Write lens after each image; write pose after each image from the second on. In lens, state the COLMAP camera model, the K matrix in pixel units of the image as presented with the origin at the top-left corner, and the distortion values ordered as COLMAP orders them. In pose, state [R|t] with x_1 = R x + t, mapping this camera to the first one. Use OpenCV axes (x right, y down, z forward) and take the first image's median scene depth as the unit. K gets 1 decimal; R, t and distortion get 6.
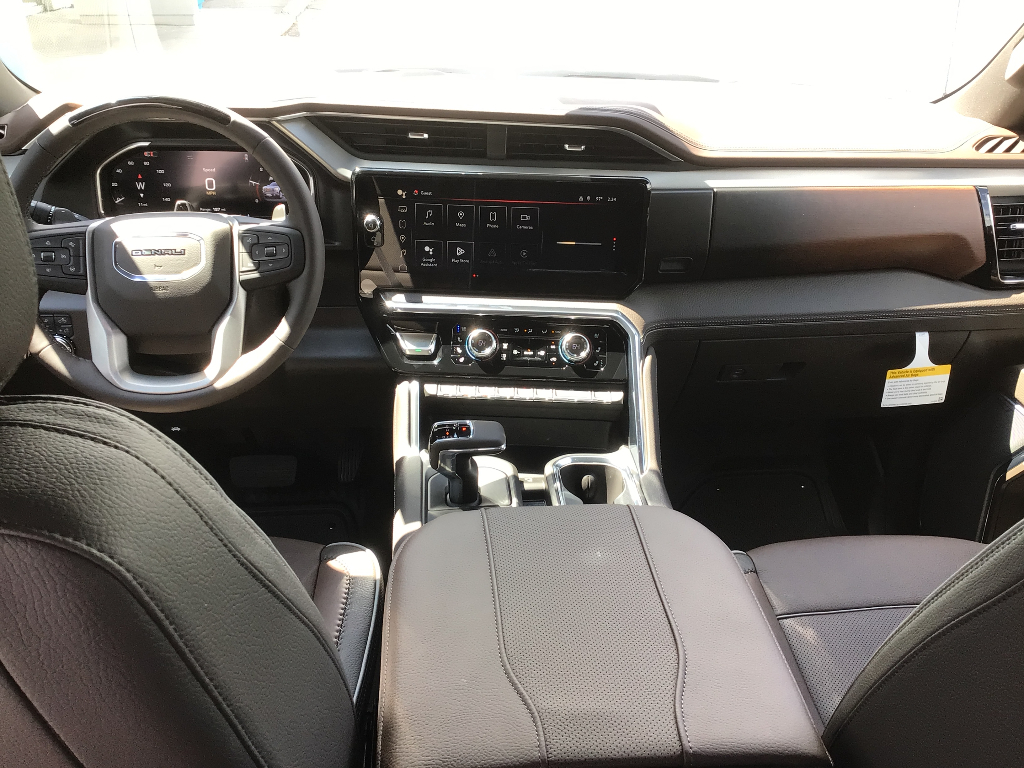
lens RADIAL K [[910.2, 0, 516.6], [0, 910.2, 381.1], [0, 0, 1]] dist [0.068452, -0.098476]
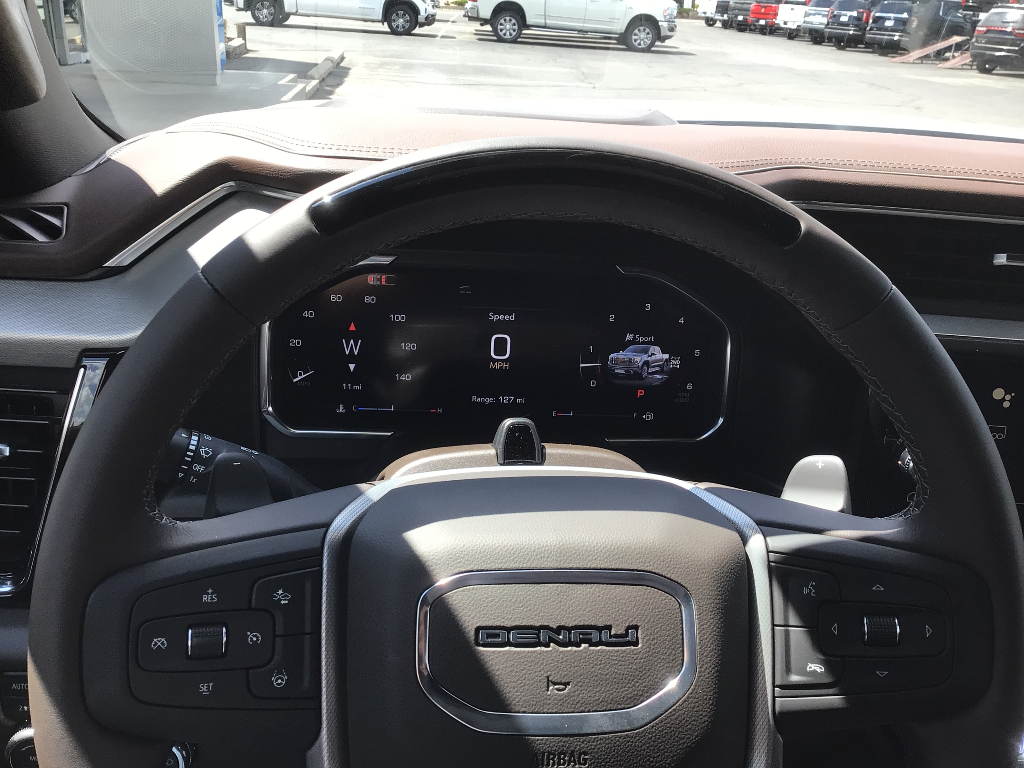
lens RADIAL K [[910.2, 0, 513.8], [0, 910.2, 390.8], [0, 0, 1]] dist [0.068452, -0.098476]
pose [[0.999311, 0.035793, 0.009842, -0.305533], [-0.035074, 0.997235, -0.065511, -0.150763], [-0.012159, 0.065121, 0.997803, 0.507430]]
